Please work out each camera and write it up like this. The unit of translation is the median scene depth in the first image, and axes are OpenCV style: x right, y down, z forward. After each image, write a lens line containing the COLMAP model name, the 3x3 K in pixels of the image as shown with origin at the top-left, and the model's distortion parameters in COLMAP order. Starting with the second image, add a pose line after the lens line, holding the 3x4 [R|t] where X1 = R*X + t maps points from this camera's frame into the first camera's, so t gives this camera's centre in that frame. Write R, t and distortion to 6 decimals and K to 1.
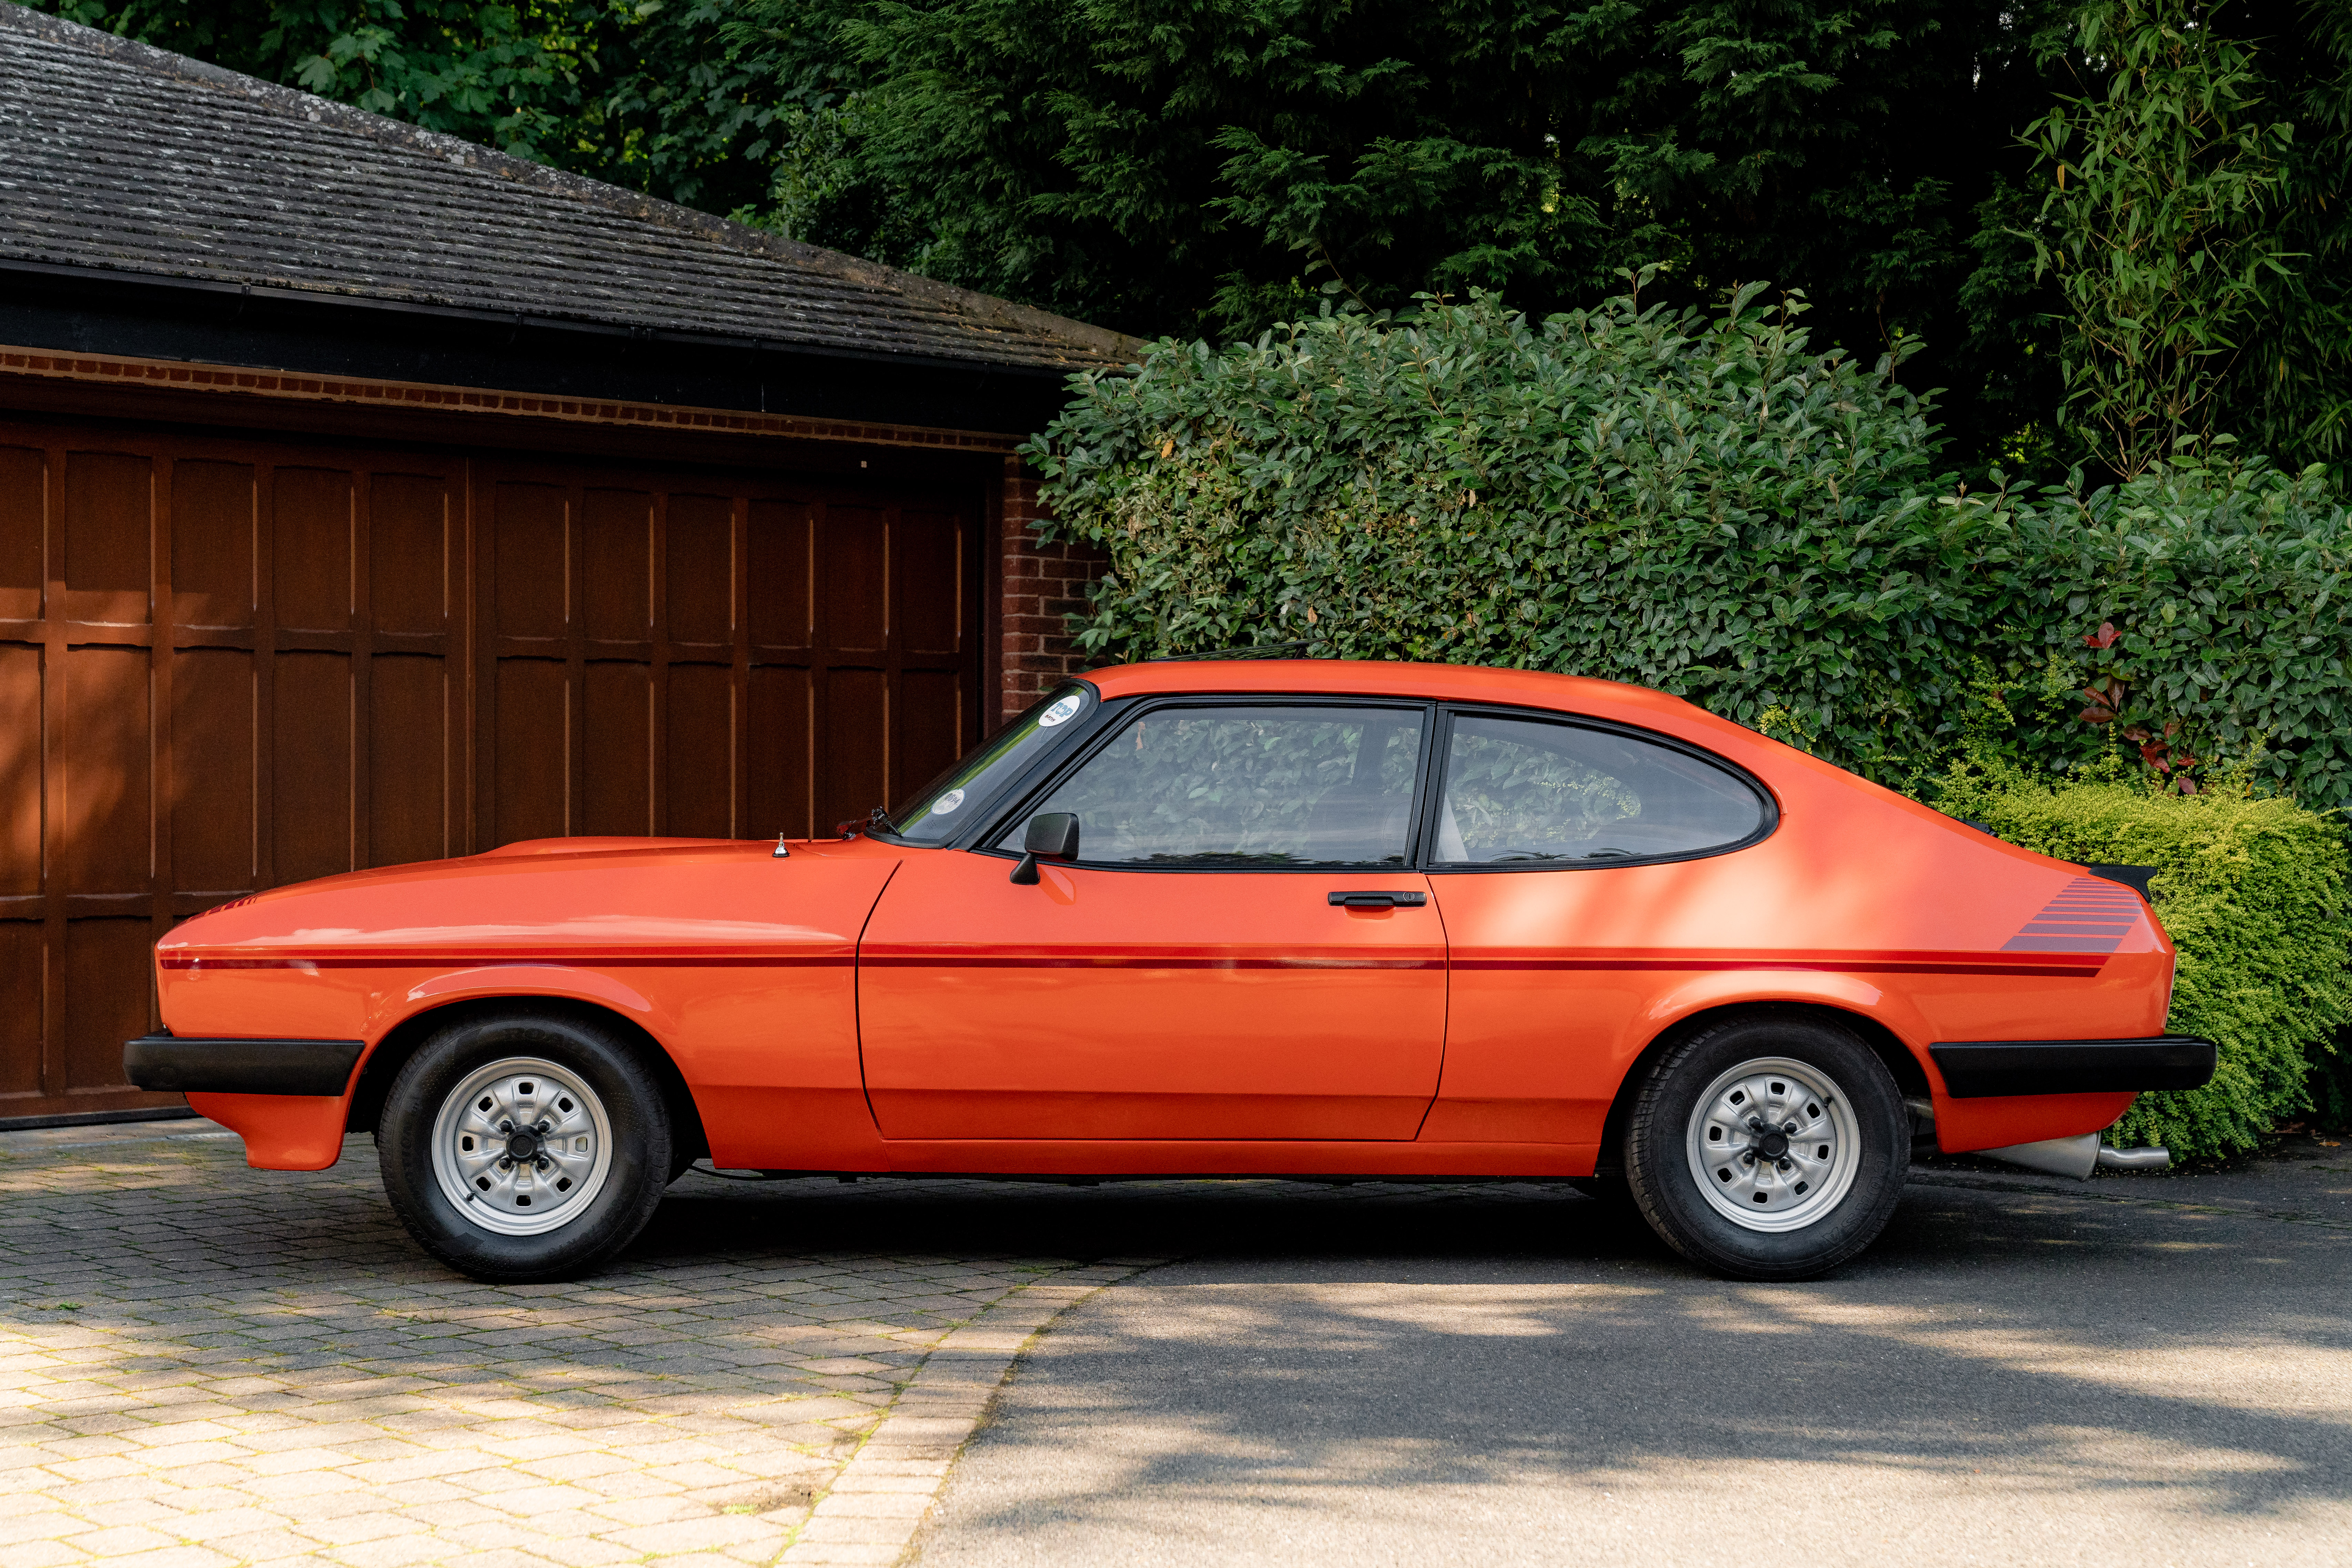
lens RADIAL K [[3463.1, 0, 1185.9], [0, 3463.1, 774.1], [0, 0, 1]] dist [0.088279, 0.030683]
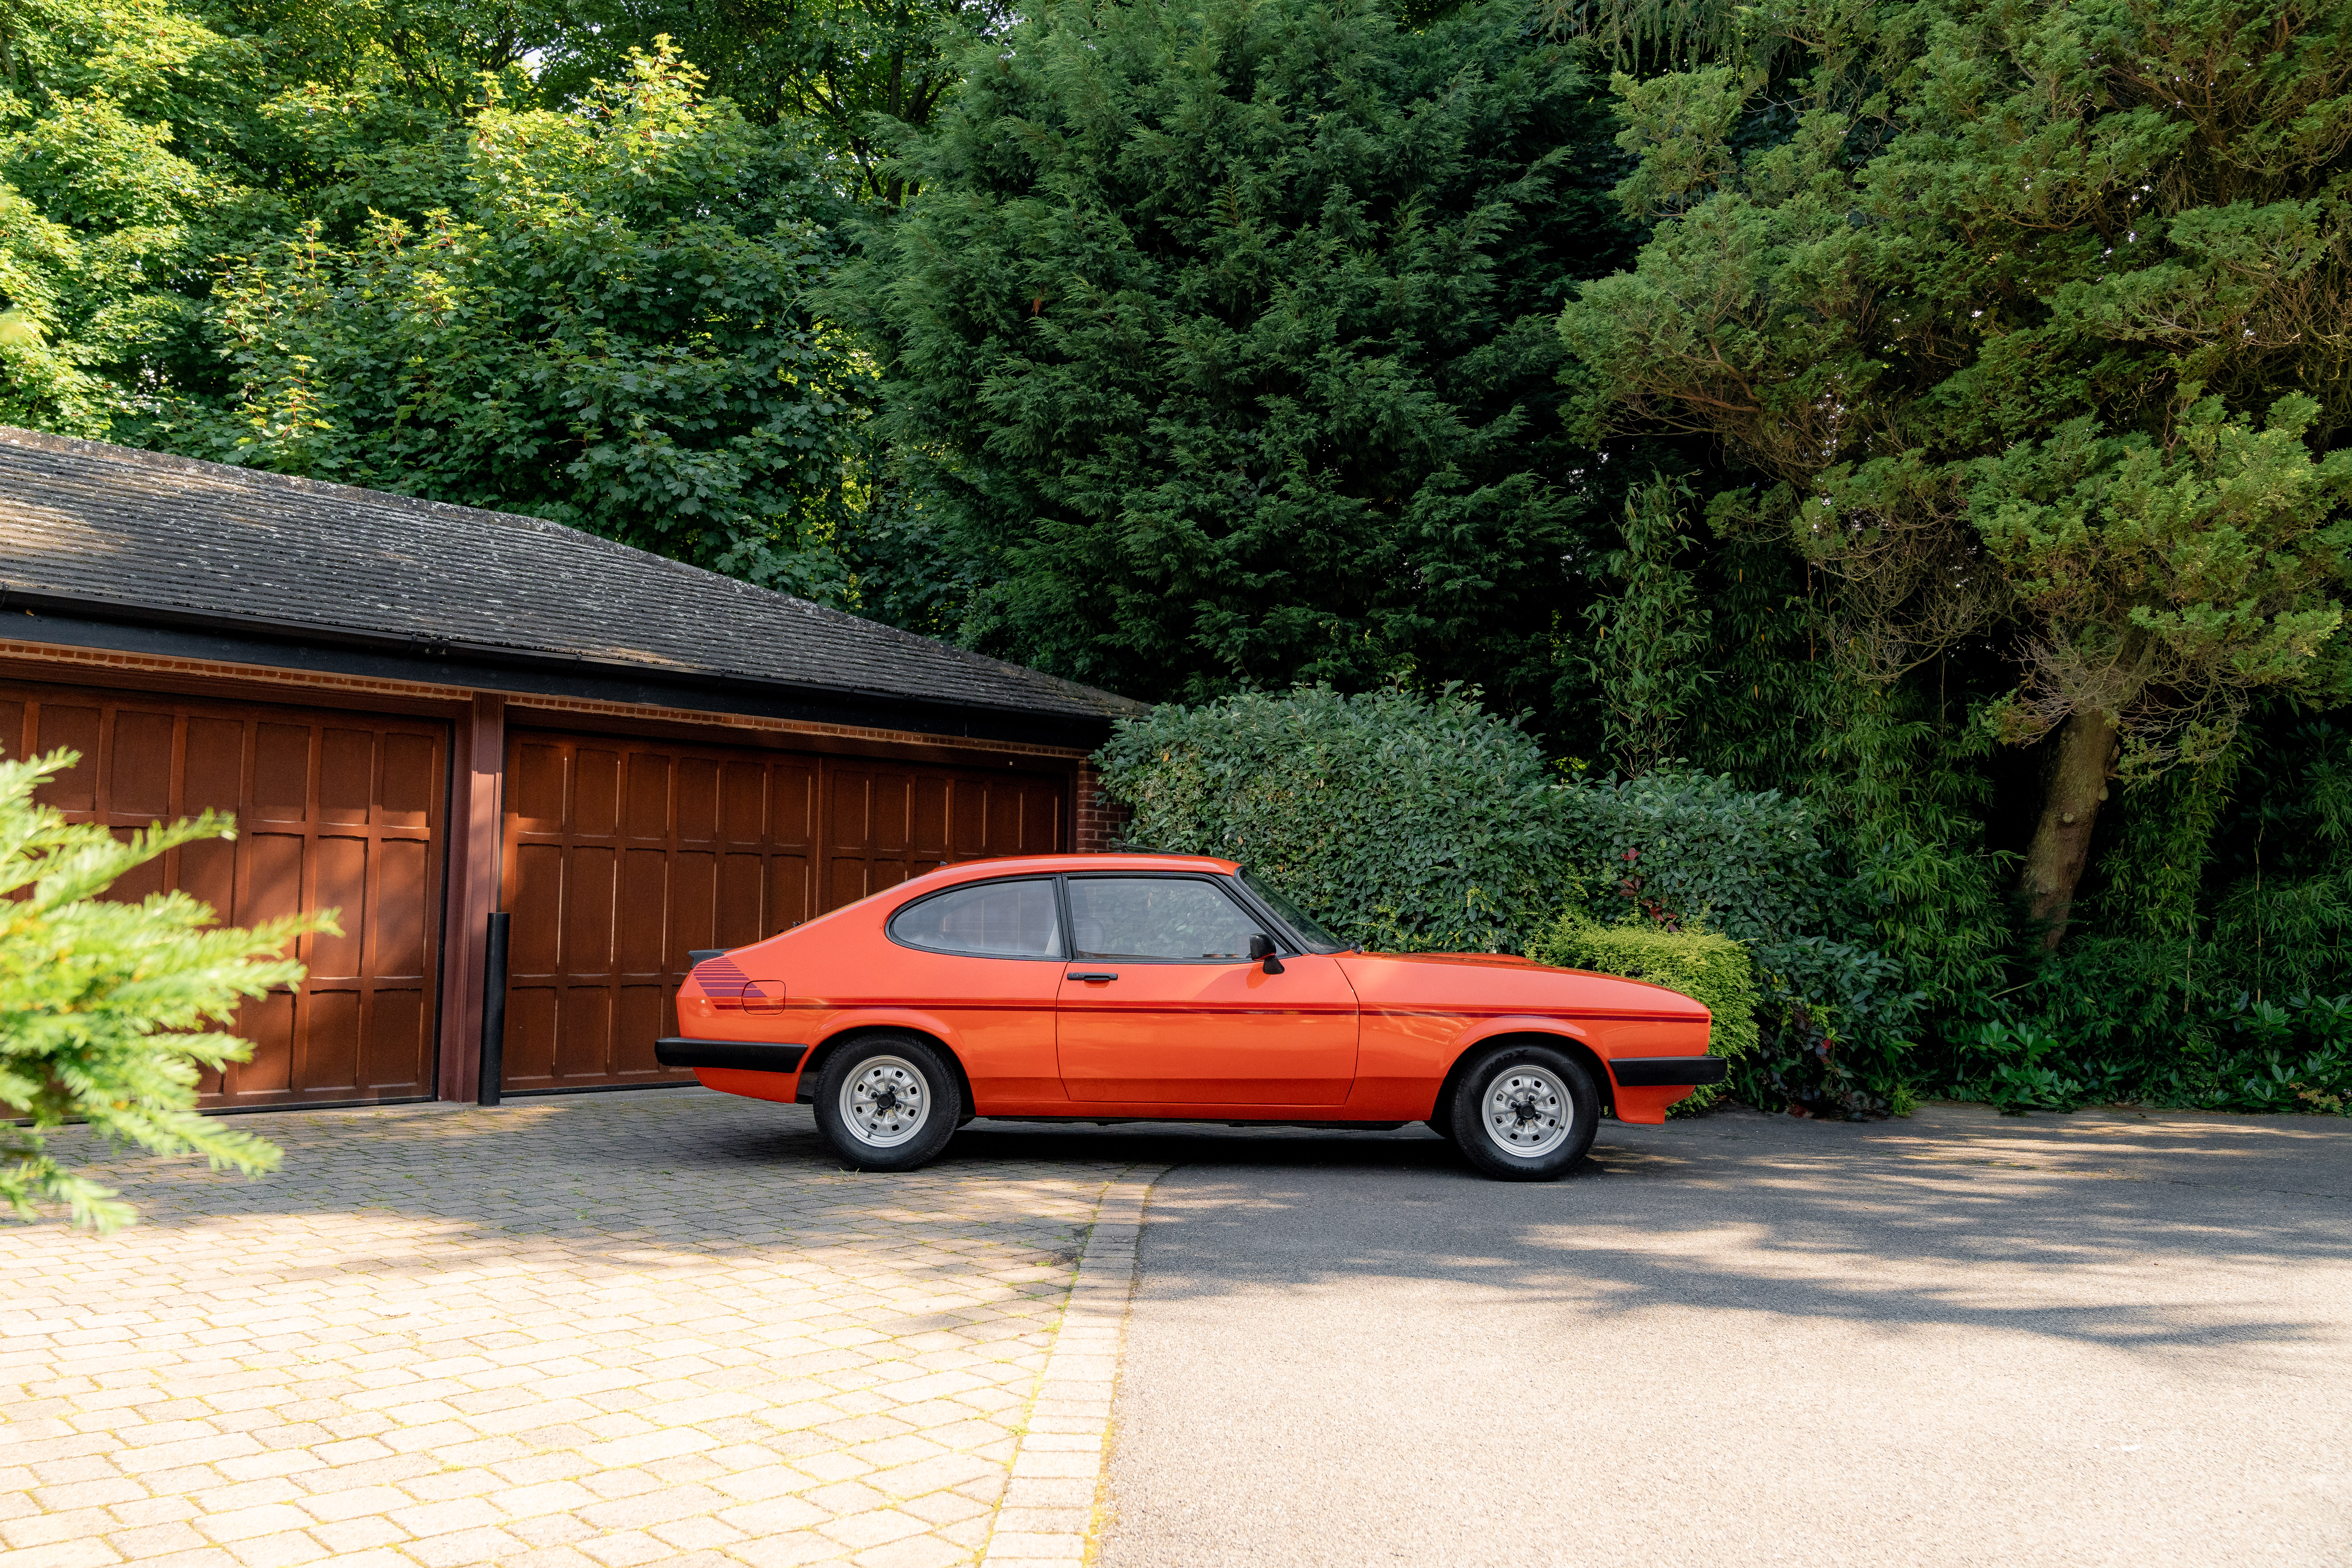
lens RADIAL K [[1771.6, 0, 1175.1], [0, 1771.6, 783.0], [0, 0, 1]] dist [0.029949, -0.053899]
pose [[0.999154, 0.011898, 0.039369, -0.042657], [-0.008677, 0.996677, -0.080993, 0.005087], [-0.040202, 0.080583, 0.995937, -0.030468]]
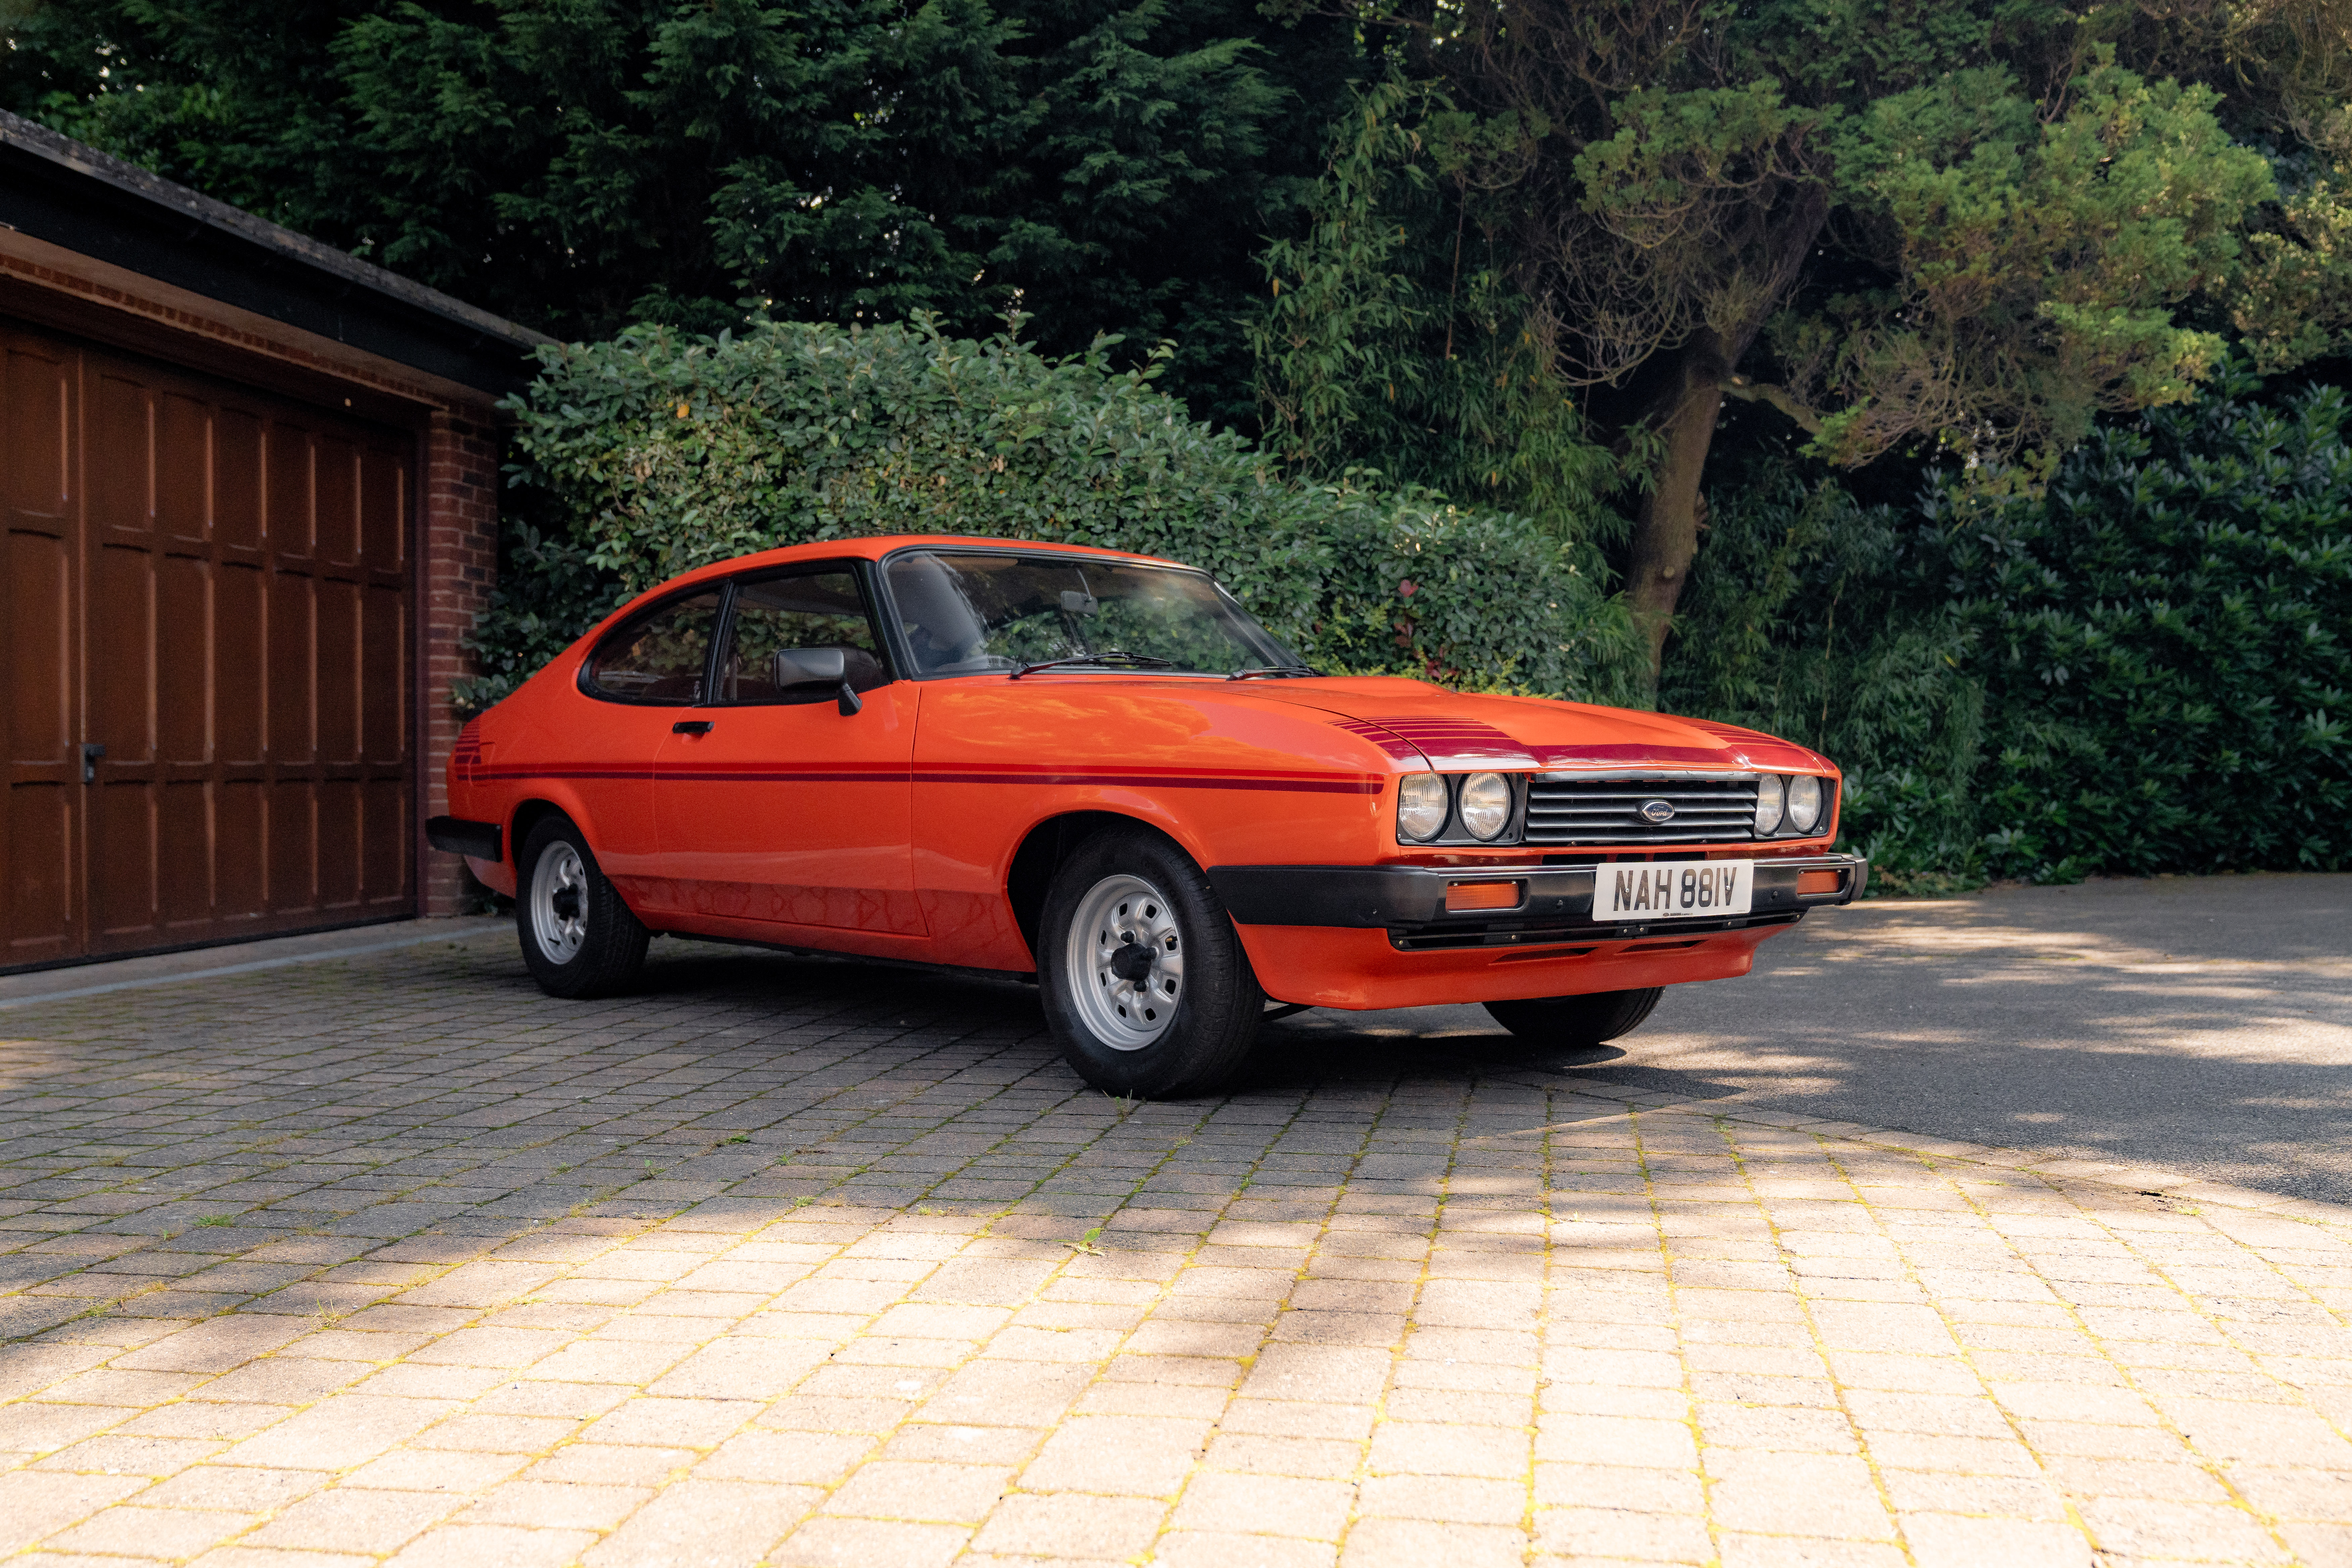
lens RADIAL K [[2165.3, 0, 1175.5], [0, 2165.3, 774.4], [0, 0, 1]] dist [0.055224, -0.003003]
pose [[0.791161, -0.003513, 0.611597, -0.357706], [-0.002009, 0.999963, 0.008342, 0.030492], [-0.611604, -0.007829, 0.791125, 0.289291]]
